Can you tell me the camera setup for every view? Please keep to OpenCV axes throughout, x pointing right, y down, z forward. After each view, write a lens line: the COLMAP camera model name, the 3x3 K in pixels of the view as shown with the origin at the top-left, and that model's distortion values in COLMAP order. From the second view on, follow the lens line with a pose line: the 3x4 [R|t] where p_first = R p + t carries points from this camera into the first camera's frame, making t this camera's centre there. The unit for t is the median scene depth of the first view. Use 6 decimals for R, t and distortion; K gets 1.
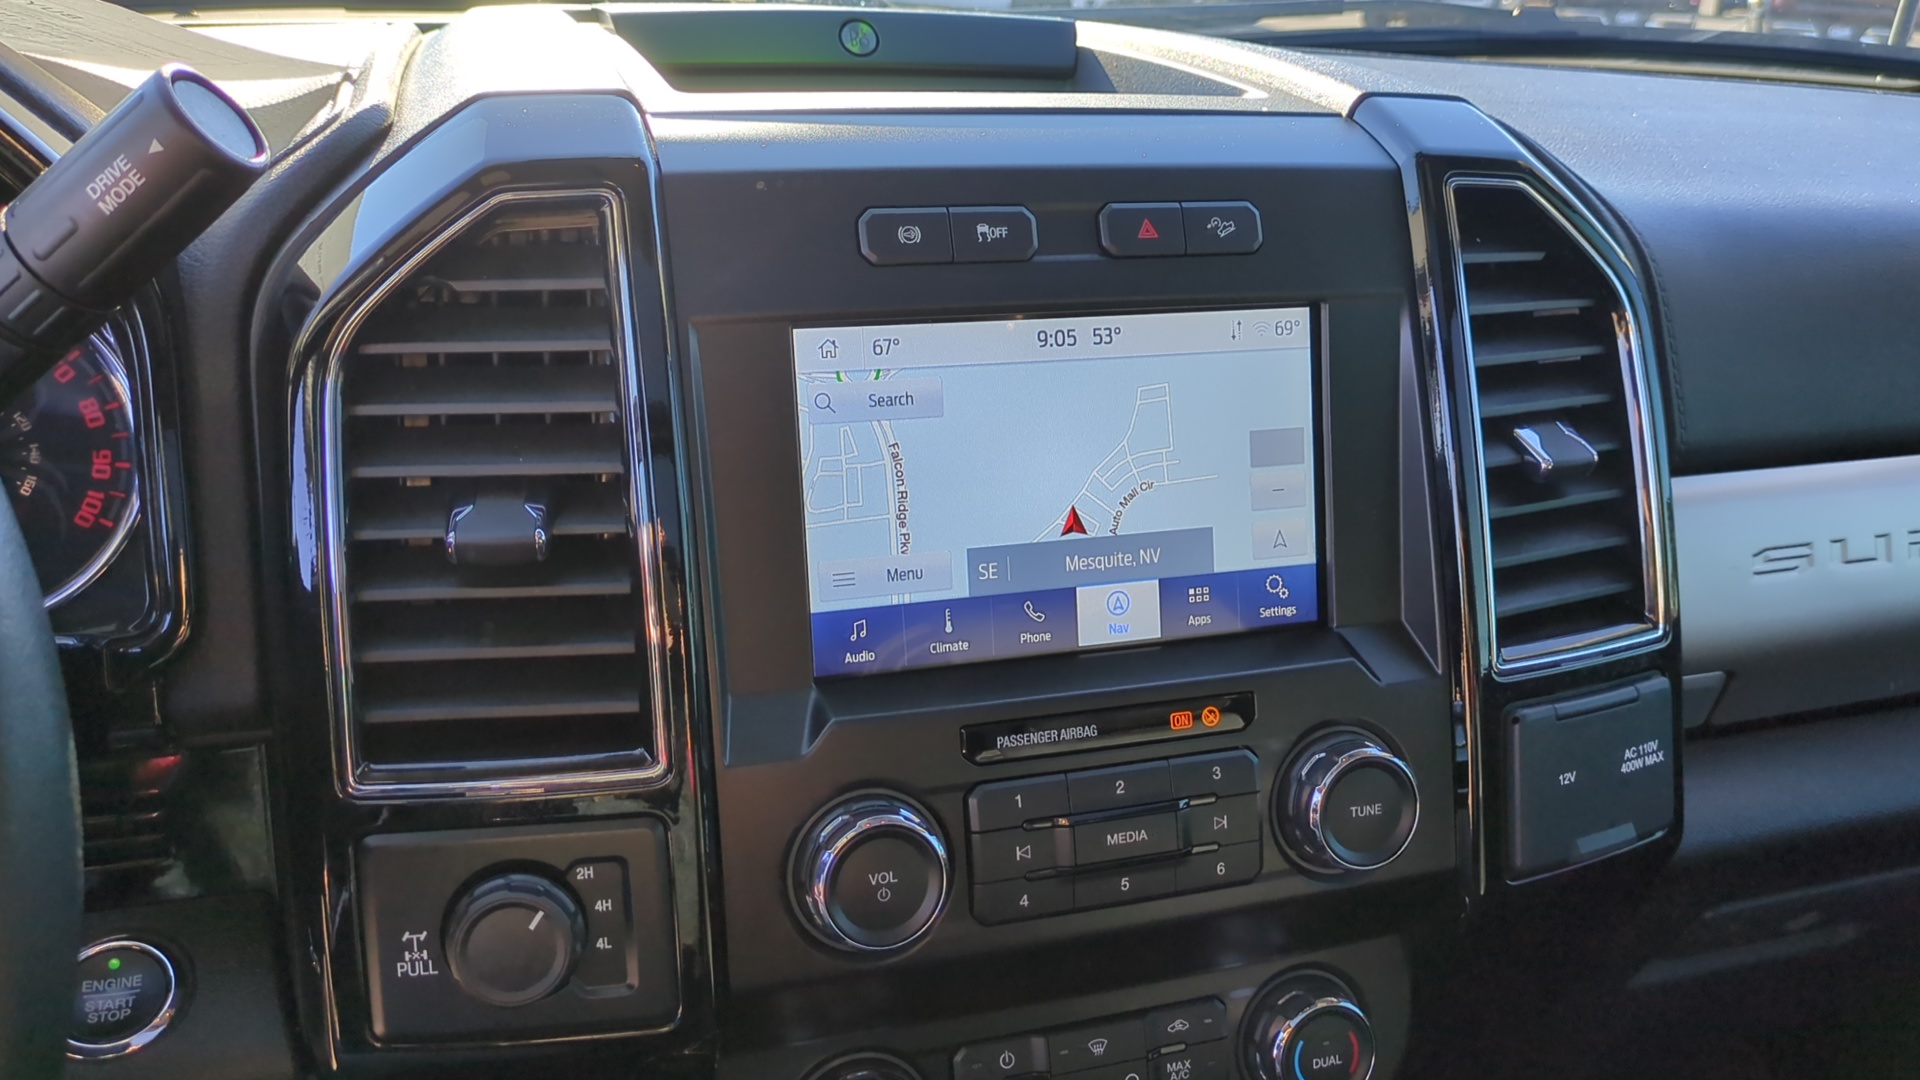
lens RADIAL K [[1634.6, 0, 978.3], [0, 1634.6, 540.6], [0, 0, 1]] dist [0.076093, -0.103958]
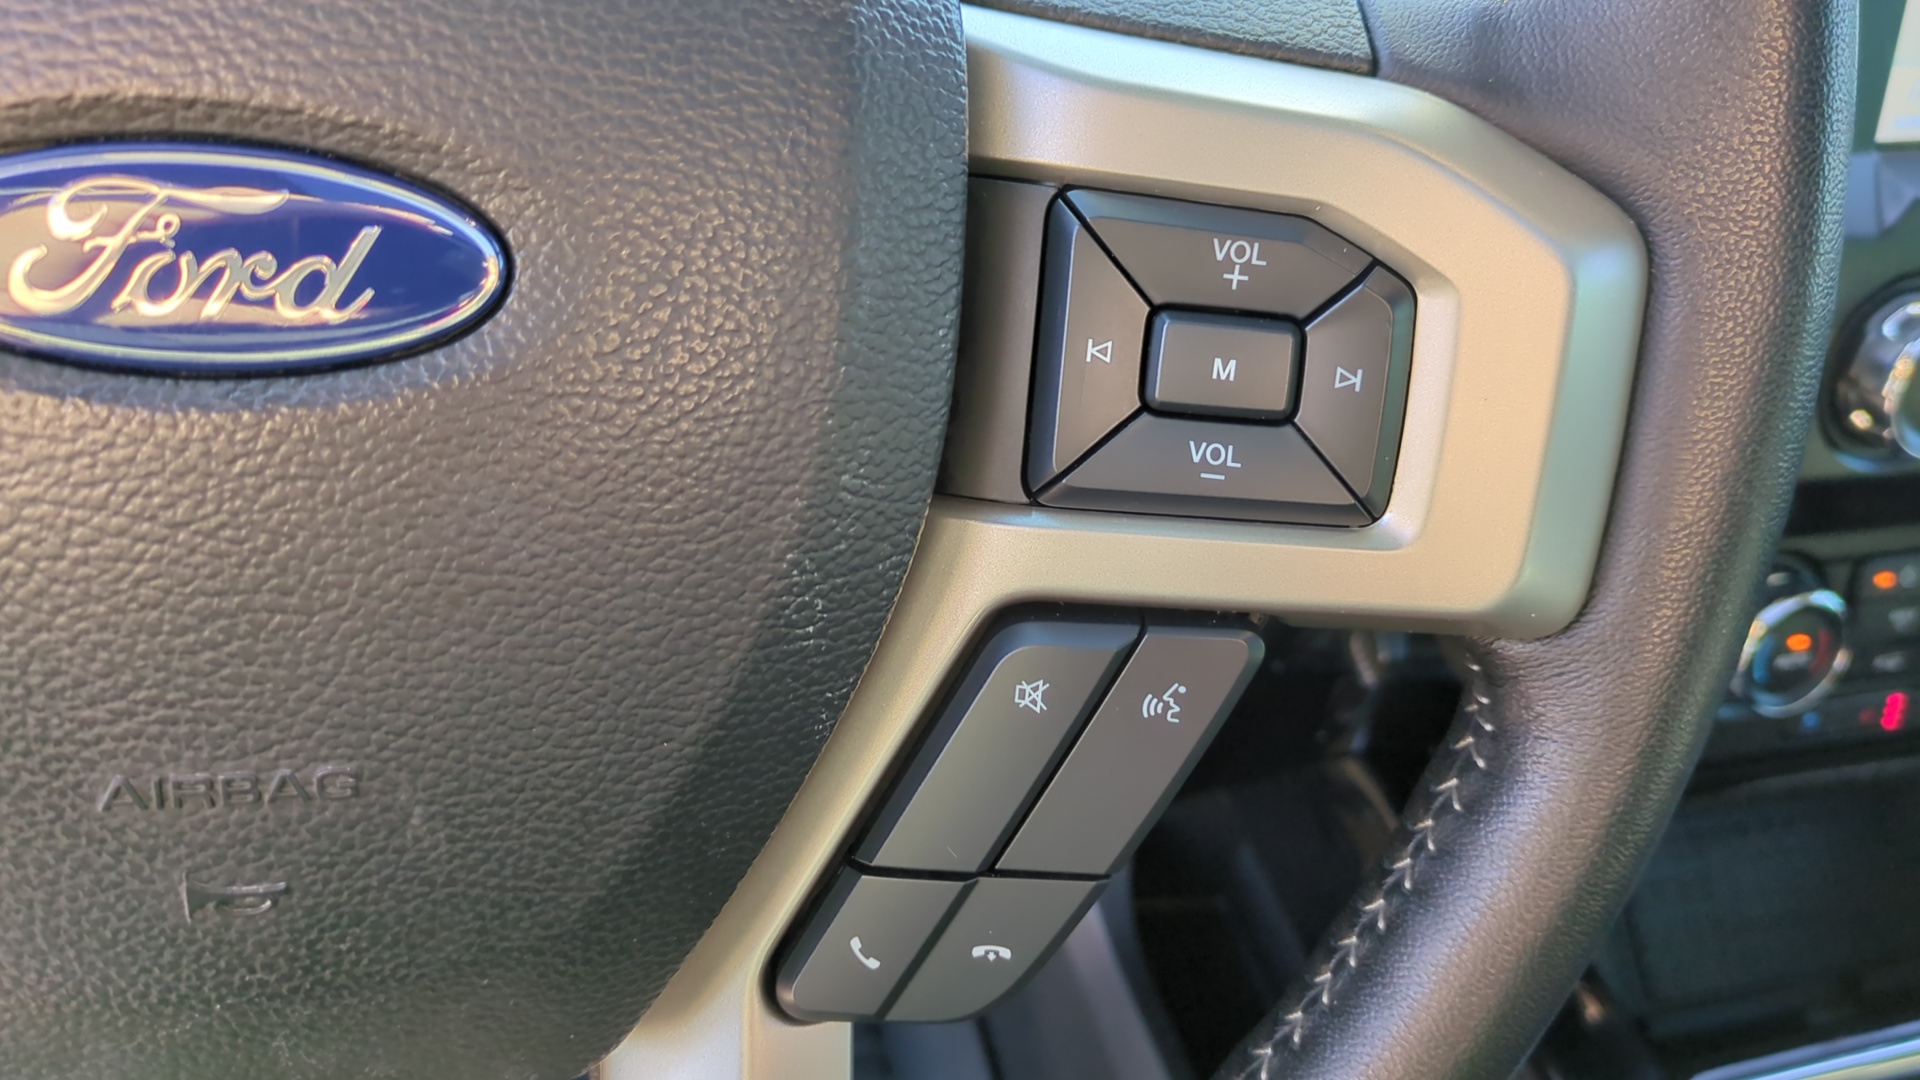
lens RADIAL K [[1634.6, 0, 964.3], [0, 1634.6, 545.4], [0, 0, 1]] dist [0.076093, -0.103958]
pose [[0.996125, 0.085107, -0.022188, -0.499156], [-0.073636, 0.944965, 0.318776, 0.041451], [0.048098, -0.315907, 0.947570, 0.095366]]
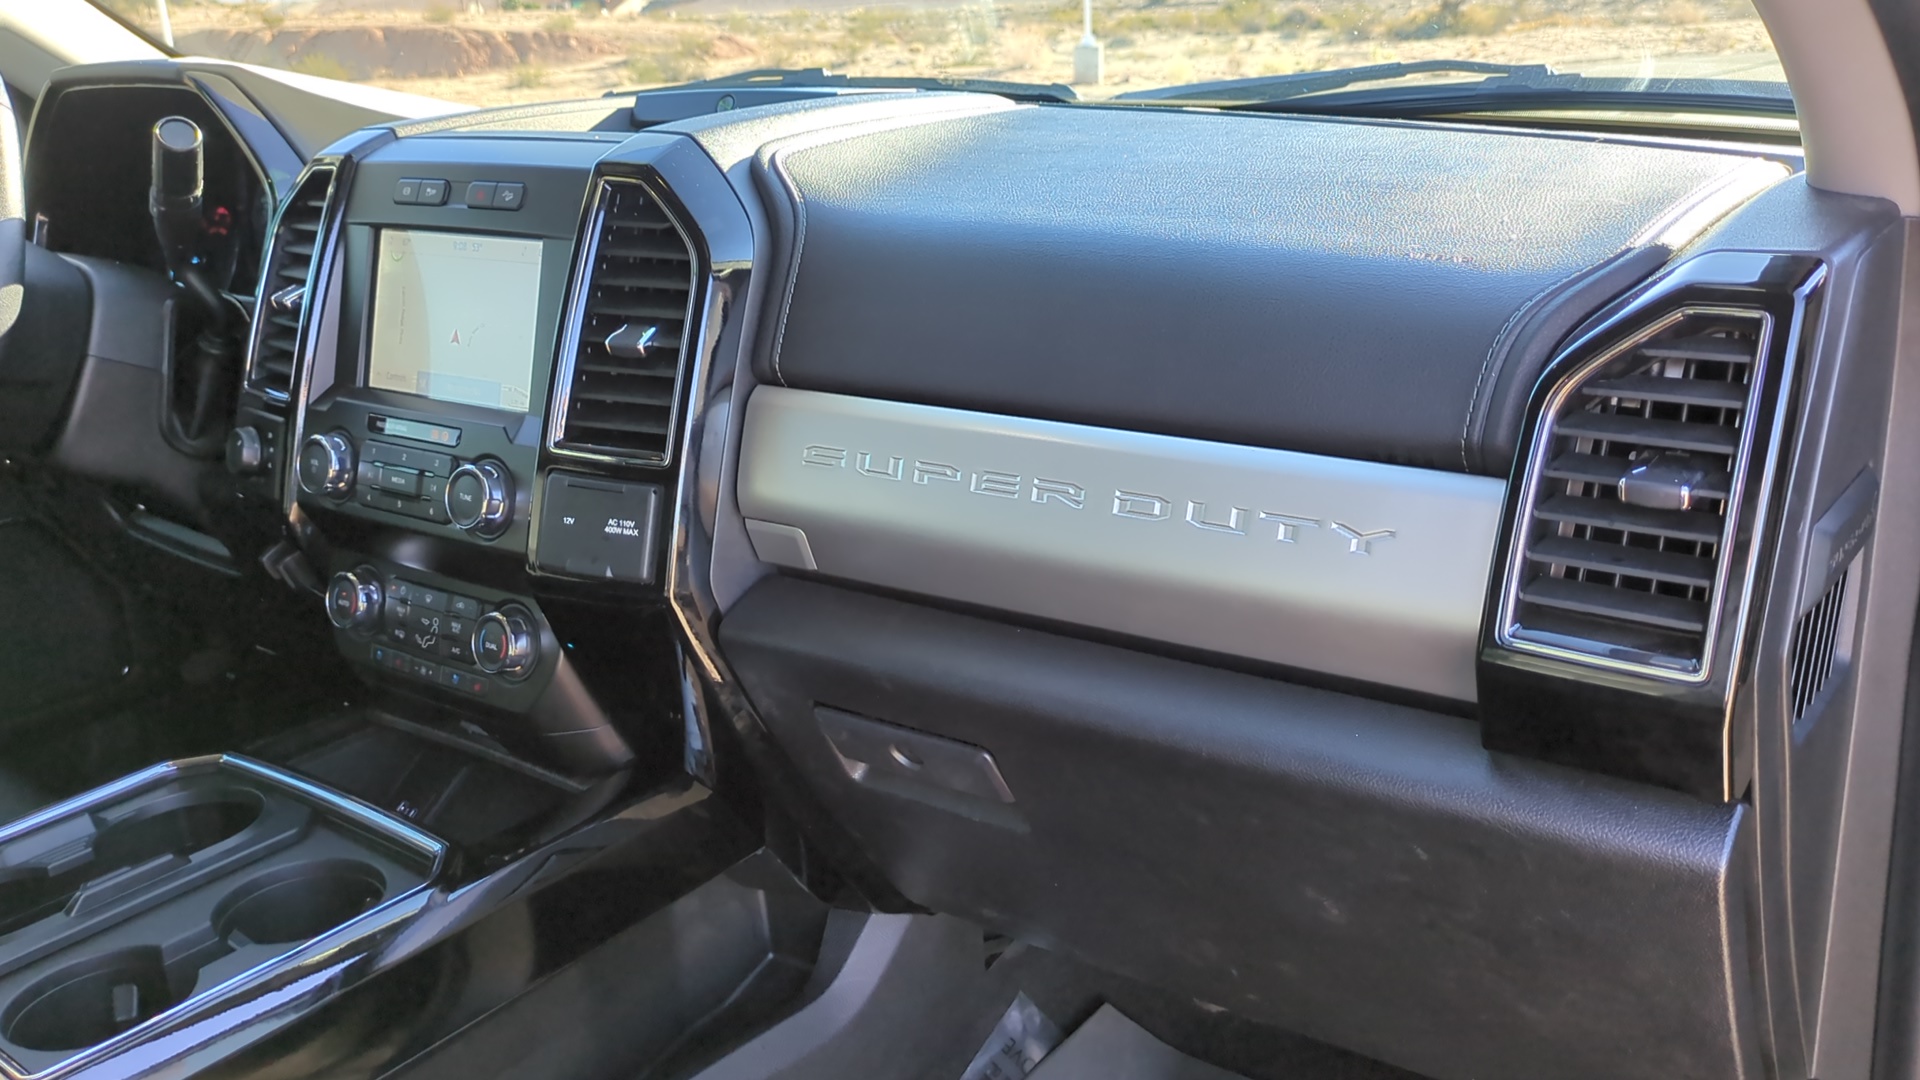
lens RADIAL K [[1634.6, 0, 977.6], [0, 1634.6, 546.0], [0, 0, 1]] dist [0.076093, -0.103958]
pose [[0.555914, 0.193279, -0.808457, 2.108142], [-0.231808, 0.970055, 0.072516, -0.057638], [0.798264, 0.147094, 0.584071, 0.359176]]
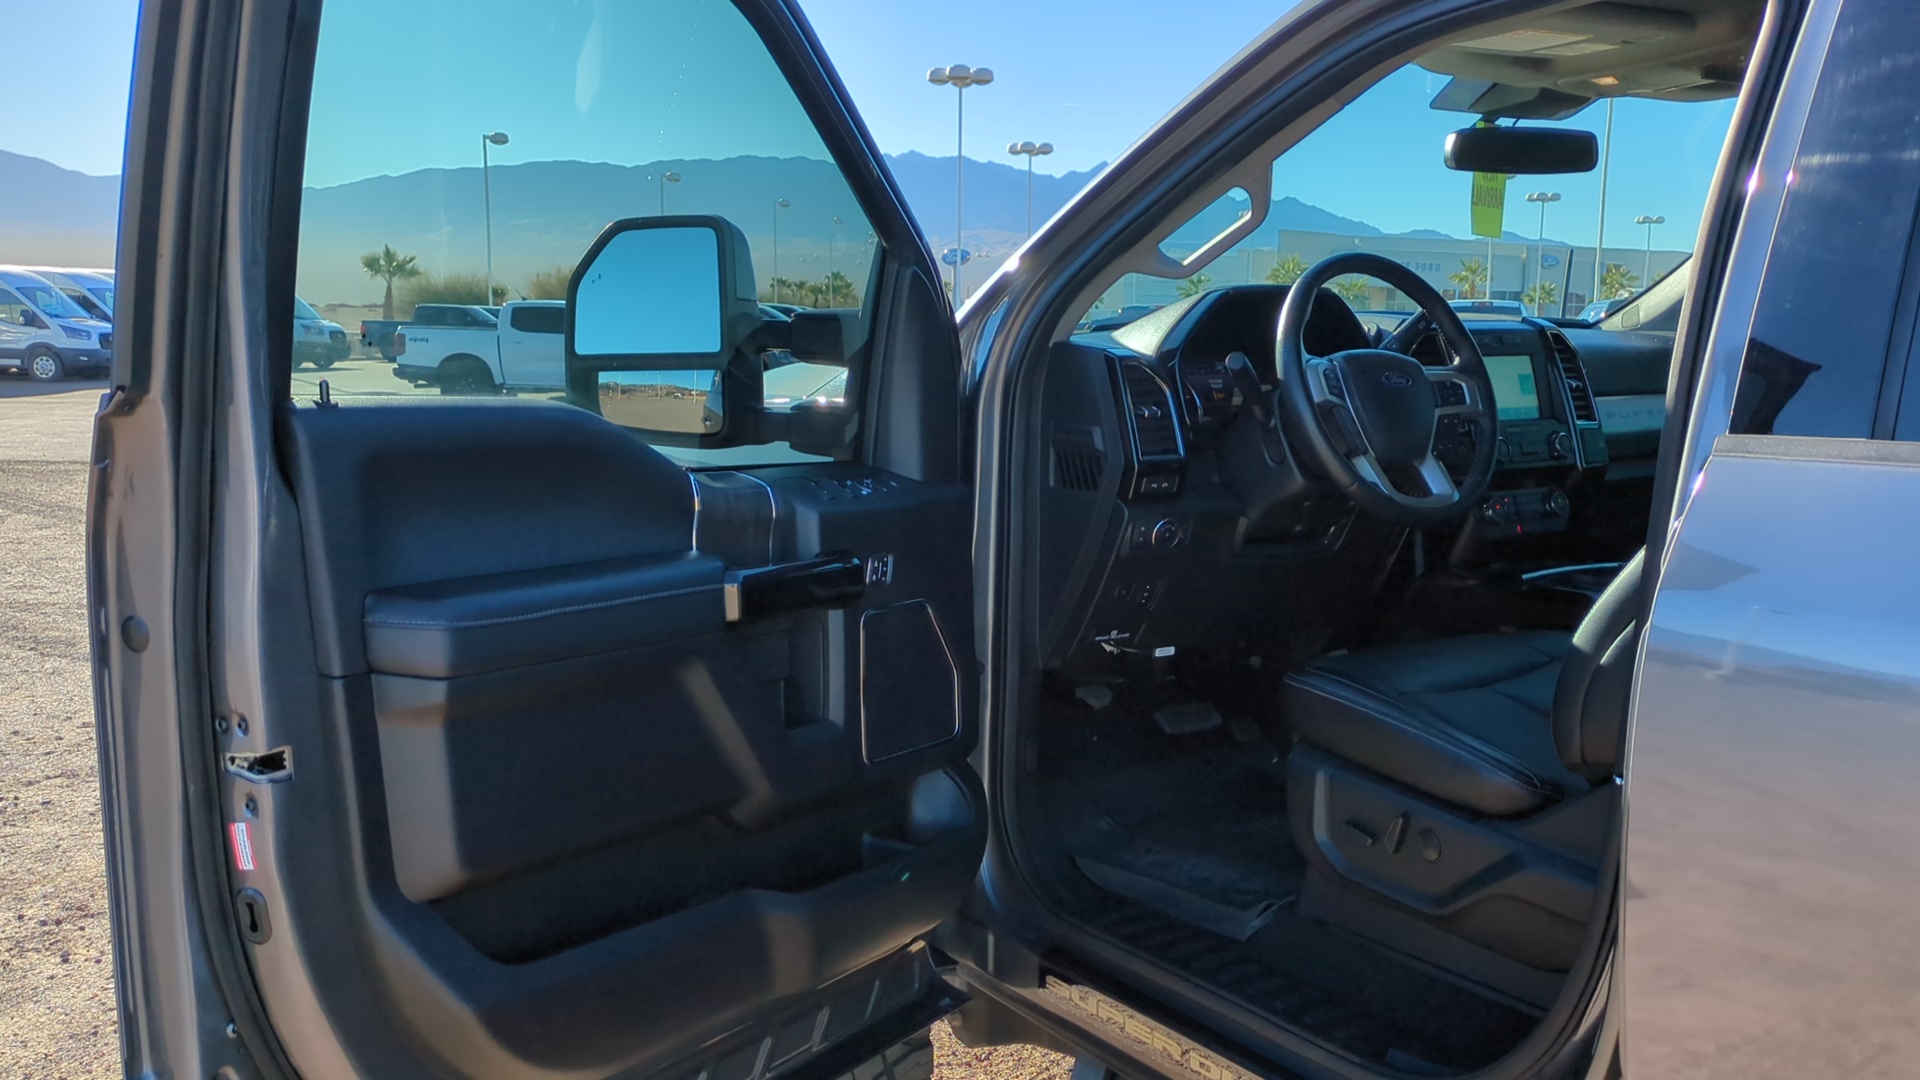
lens RADIAL K [[1634.6, 0, 967.9], [0, 1634.6, 540.8], [0, 0, 1]] dist [0.076093, -0.103958]
pose [[0.963211, -0.075710, 0.257861, -2.902355], [0.130888, 0.970167, -0.204067, 1.254613], [-0.234719, 0.230311, 0.944386, -3.350009]]
